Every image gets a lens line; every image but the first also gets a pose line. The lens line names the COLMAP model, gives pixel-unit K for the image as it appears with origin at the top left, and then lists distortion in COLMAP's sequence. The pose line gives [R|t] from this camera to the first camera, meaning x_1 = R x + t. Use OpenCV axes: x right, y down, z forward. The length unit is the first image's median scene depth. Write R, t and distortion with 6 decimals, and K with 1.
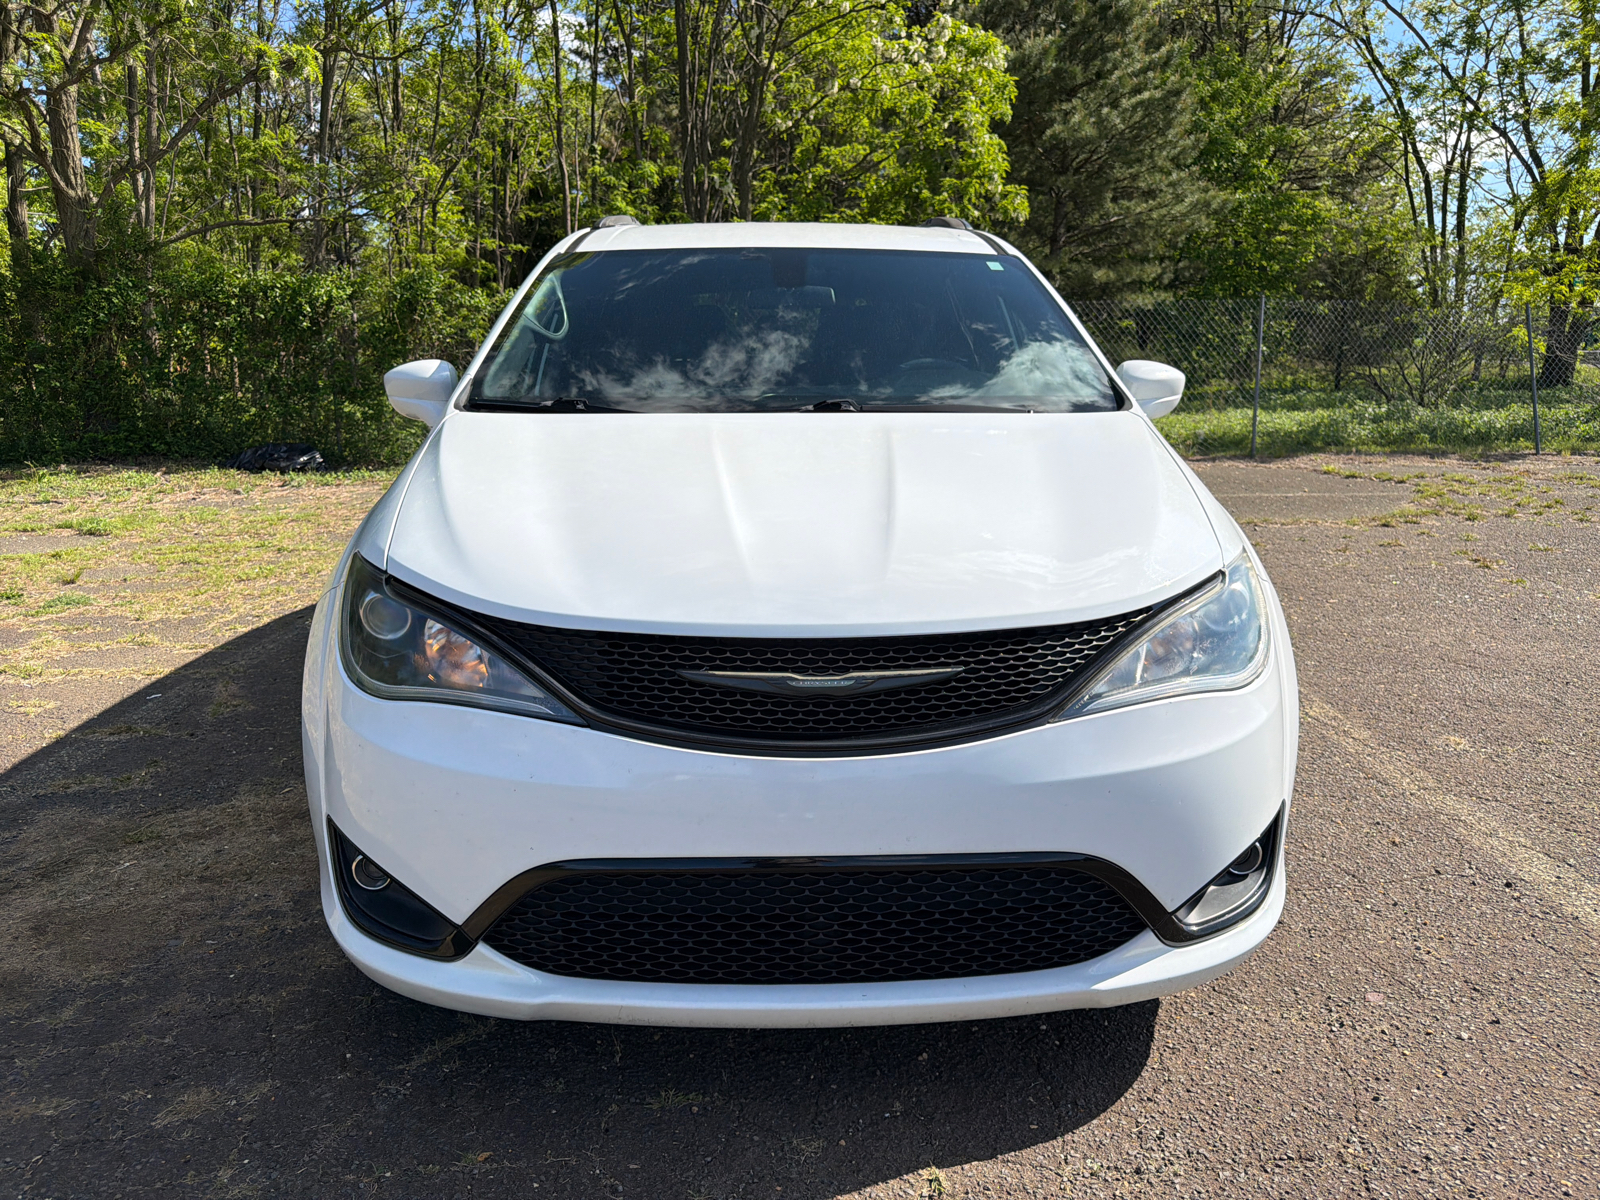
lens RADIAL K [[1147.3, 0, 804.1], [0, 1147.3, 607.0], [0, 0, 1]] dist [0.028223, -0.033619]
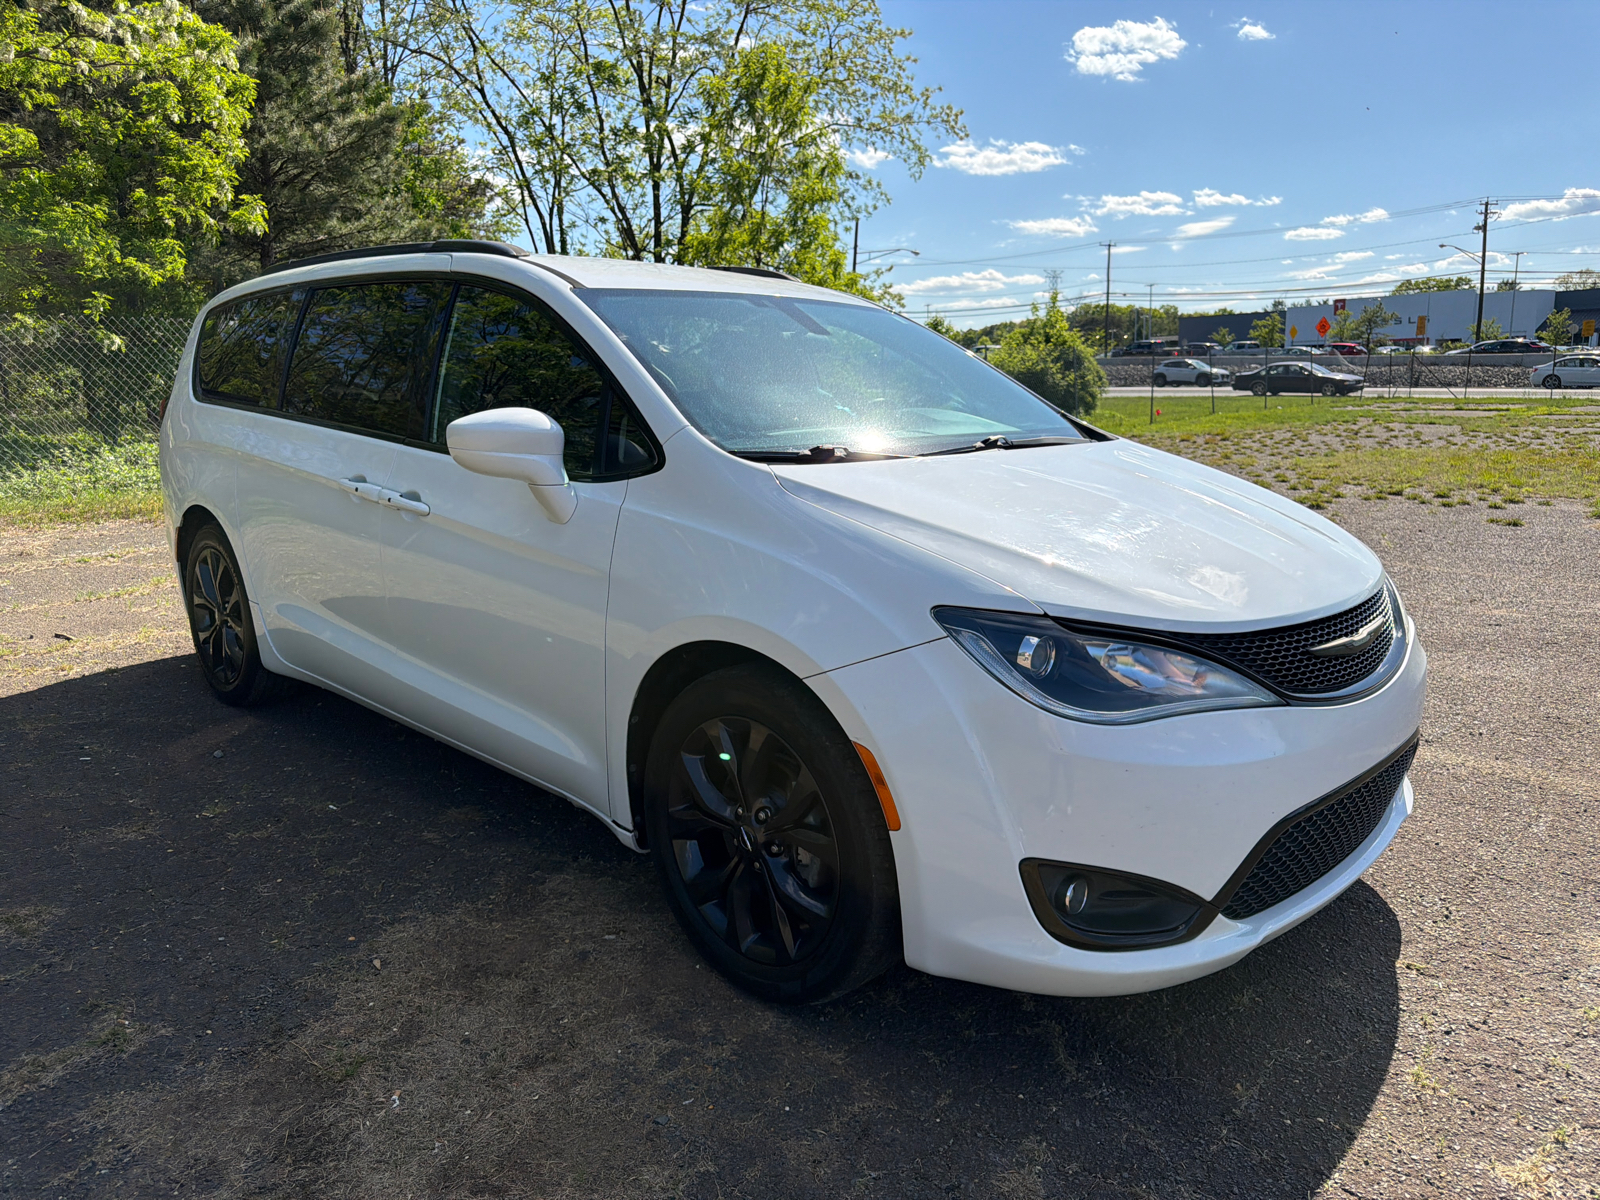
lens RADIAL K [[1147.3, 0, 784.5], [0, 1147.3, 616.5], [0, 0, 1]] dist [0.028223, -0.033619]
pose [[0.732758, -0.139263, 0.666086, -0.155421], [0.144533, 0.988352, 0.047641, -0.014283], [-0.664963, 0.061362, 0.744351, 0.046940]]
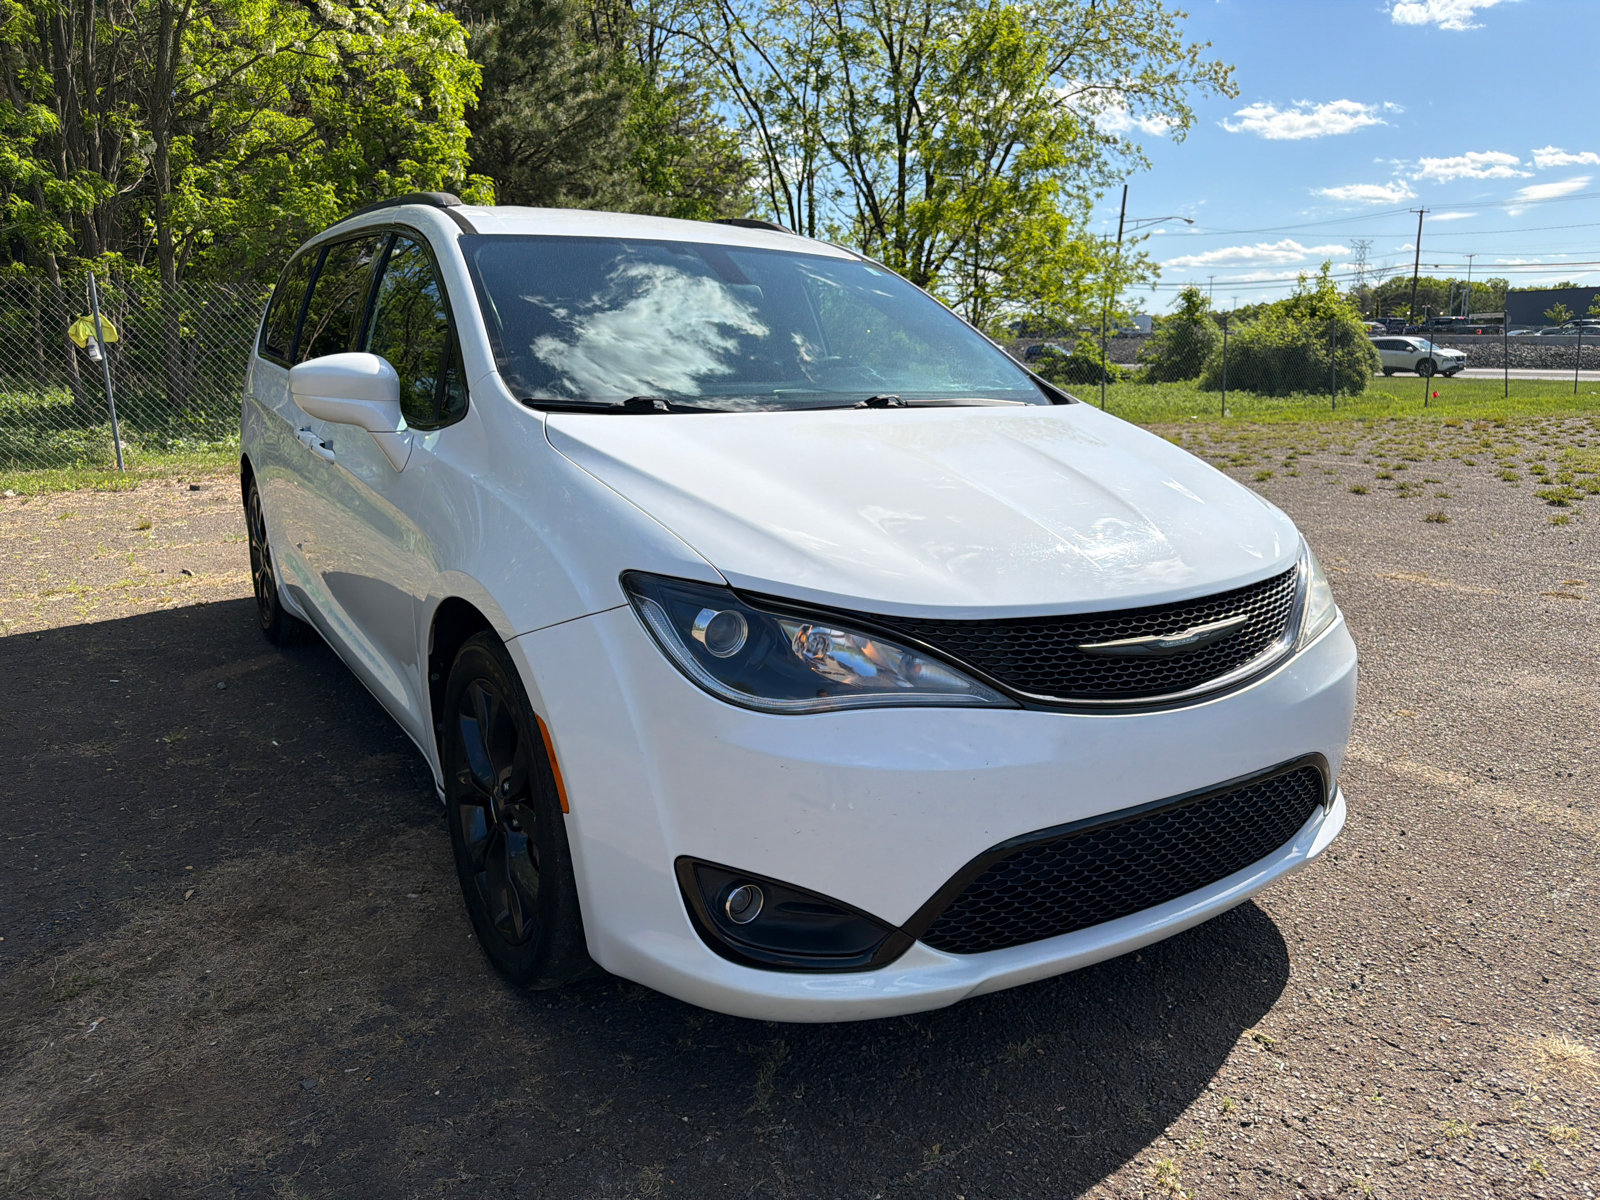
lens RADIAL K [[1147.3, 0, 786.7], [0, 1147.3, 607.2], [0, 0, 1]] dist [0.028223, -0.033619]
pose [[0.868136, -0.099352, 0.486281, -0.097012], [0.095550, 0.994888, 0.032685, -0.004757], [-0.487043, 0.018089, 0.873191, 0.020244]]
